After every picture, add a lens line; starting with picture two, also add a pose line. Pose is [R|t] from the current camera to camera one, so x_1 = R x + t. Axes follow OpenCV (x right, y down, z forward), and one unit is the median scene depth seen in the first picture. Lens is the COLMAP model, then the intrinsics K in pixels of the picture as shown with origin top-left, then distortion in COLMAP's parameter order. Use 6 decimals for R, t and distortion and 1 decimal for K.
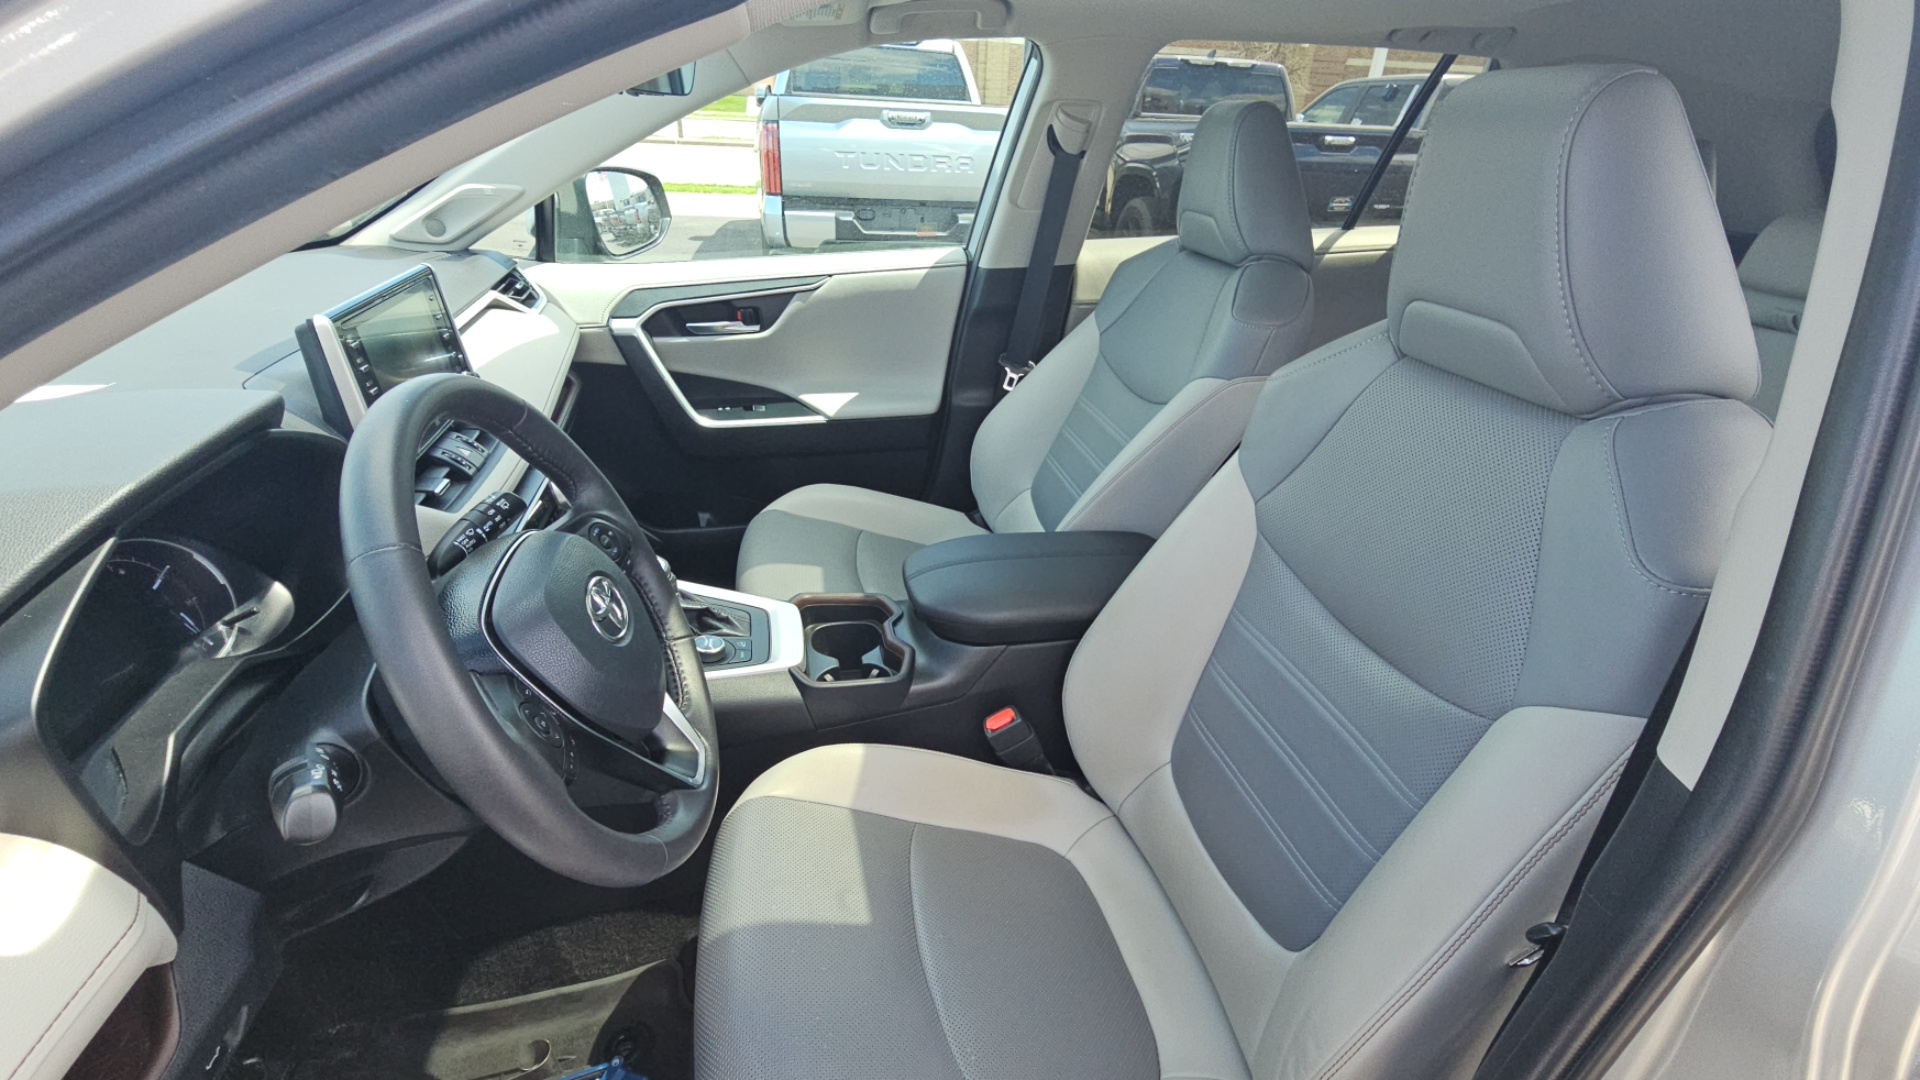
lens RADIAL K [[860.0, 0, 970.3], [0, 860.0, 547.3], [0, 0, 1]] dist [0.010912, -0.008312]
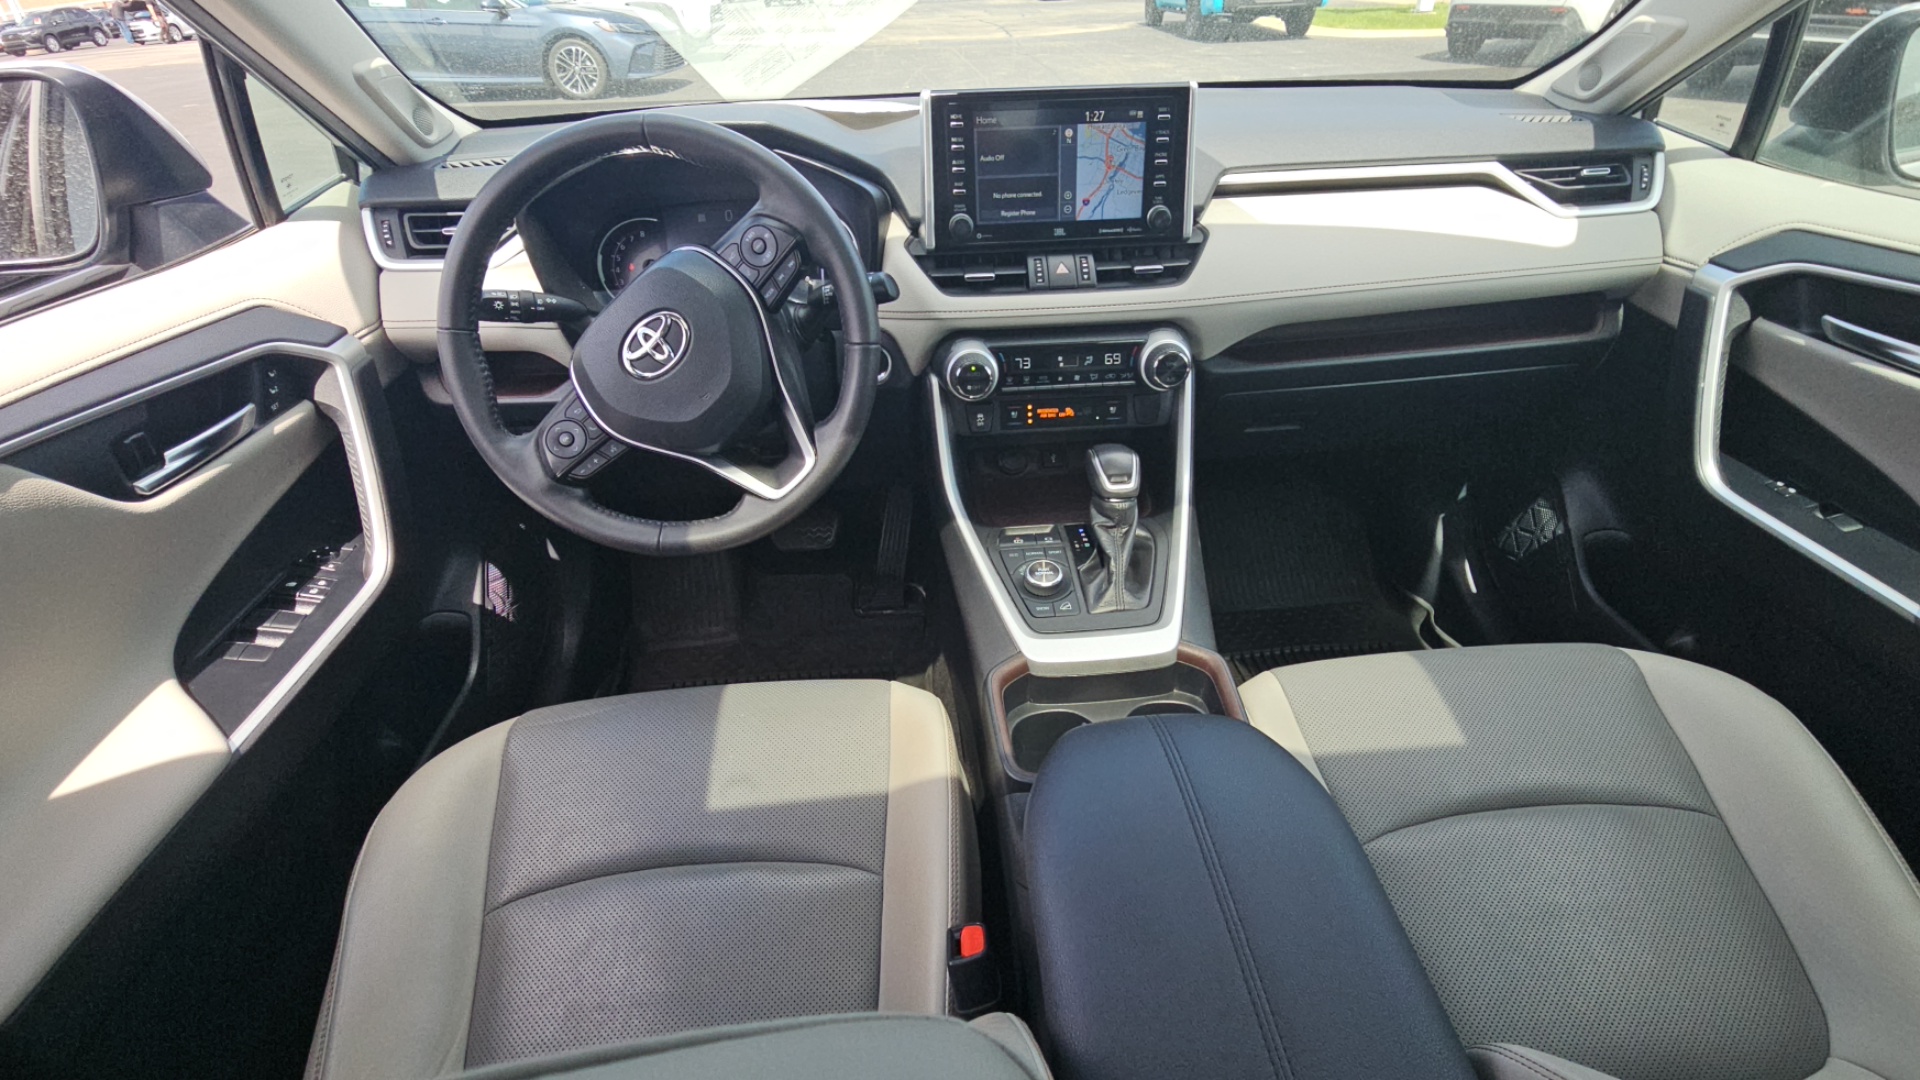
lens RADIAL K [[860.0, 0, 977.8], [0, 860.0, 541.3], [0, 0, 1]] dist [0.010912, -0.008312]
pose [[-0.139822, 0.520747, -0.842183, 0.257220], [-0.432046, 0.733216, 0.525100, -0.210093], [0.890947, 0.437283, 0.122467, 0.535562]]
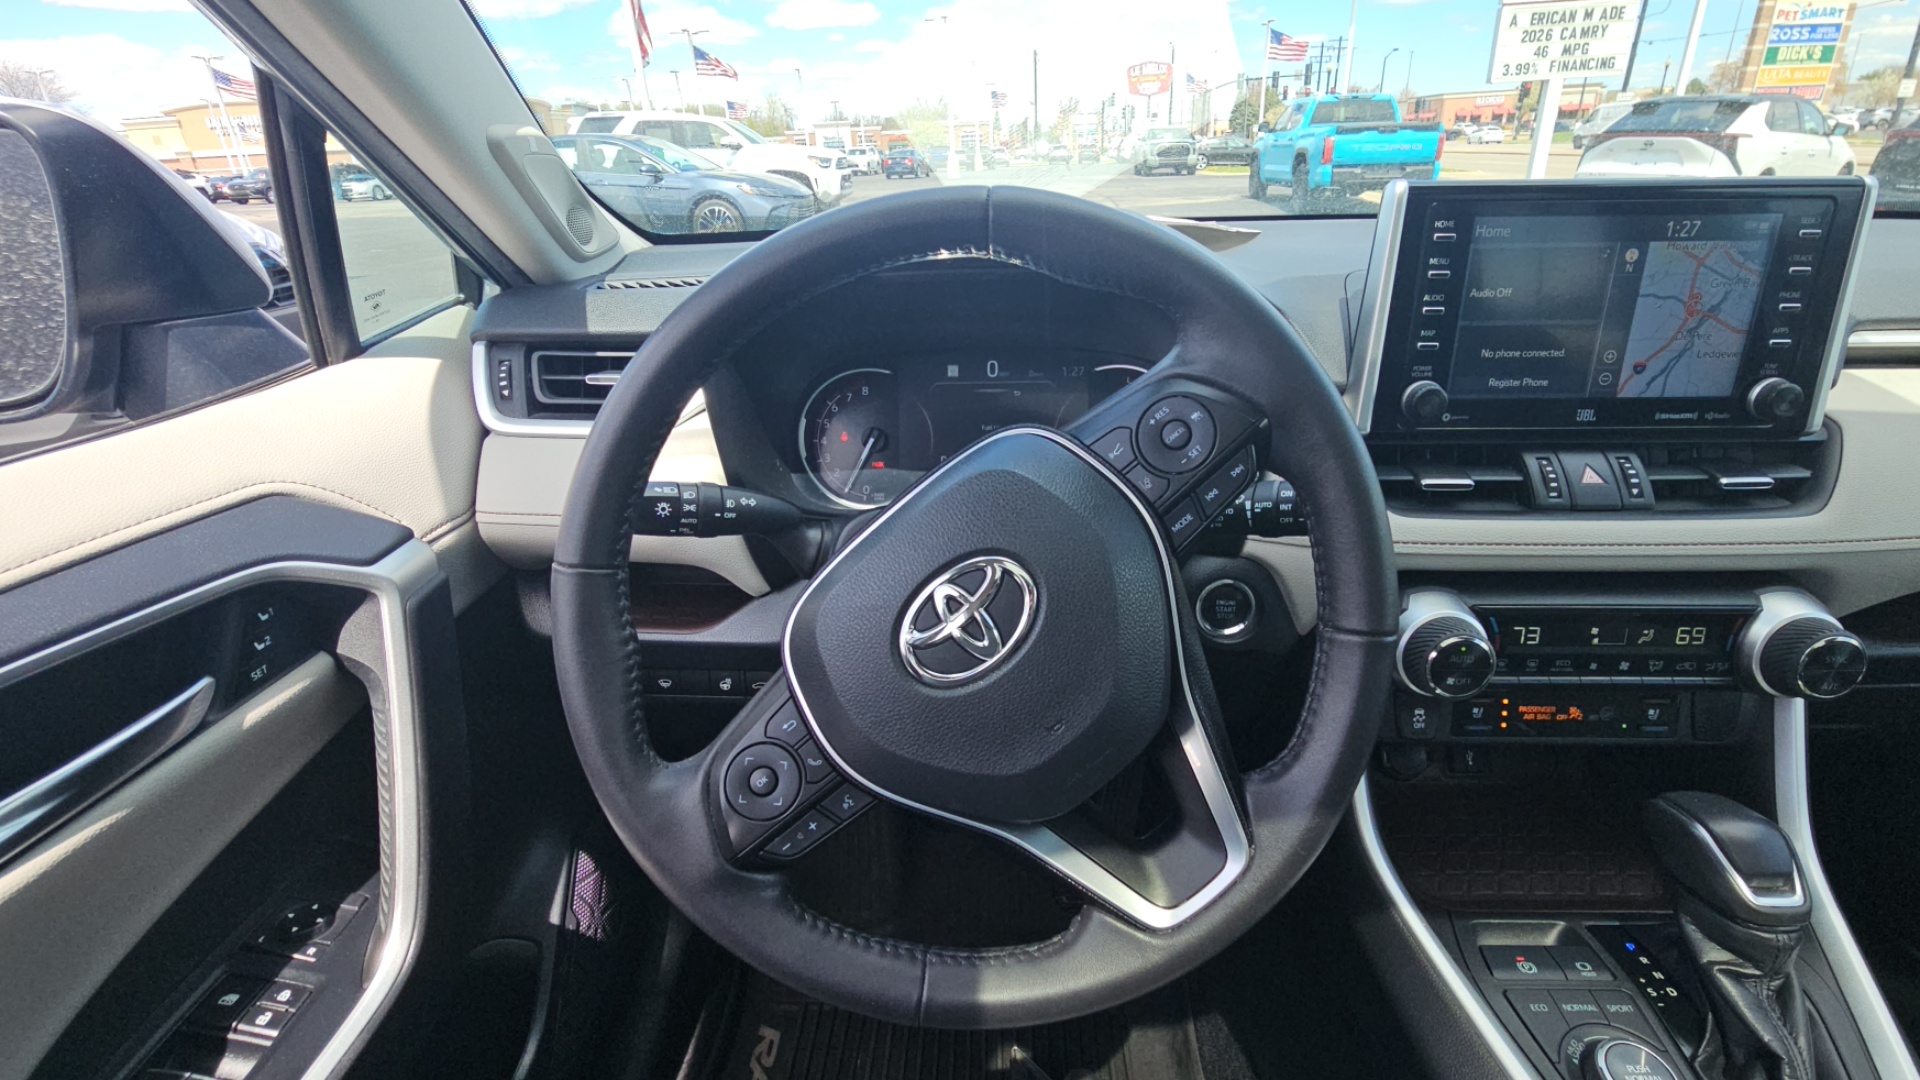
lens RADIAL K [[860.0, 0, 979.3], [0, 860.0, 538.9], [0, 0, 1]] dist [0.010912, -0.008312]
pose [[-0.241653, 0.367607, -0.898036, 0.034944], [-0.434915, 0.786273, 0.438889, -0.089210], [0.867440, 0.496628, -0.030127, 0.391424]]
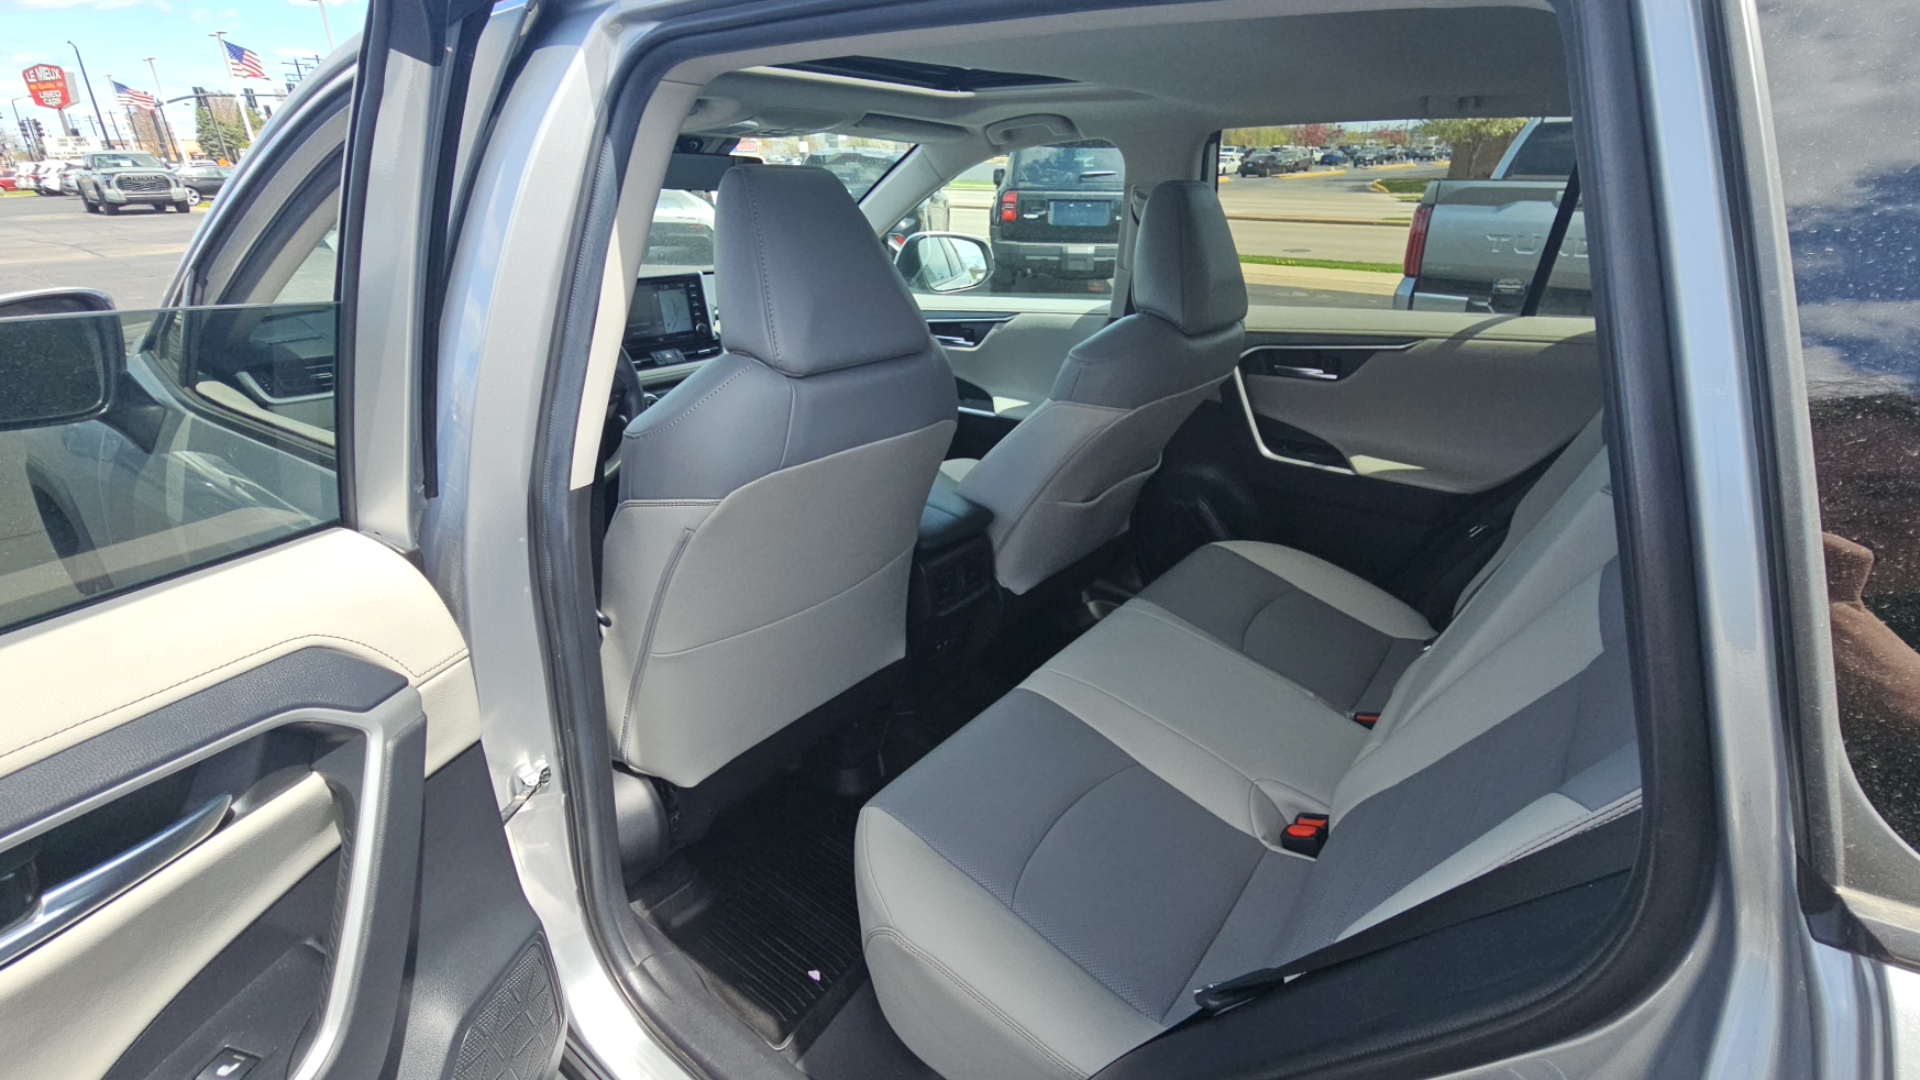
lens RADIAL K [[860.0, 0, 977.3], [0, 860.0, 545.9], [0, 0, 1]] dist [0.010912, -0.008312]
pose [[0.644707, 0.269981, -0.715166, 0.879994], [-0.330932, 0.941916, 0.057253, -0.025926], [0.689084, 0.199760, 0.696606, 0.087194]]
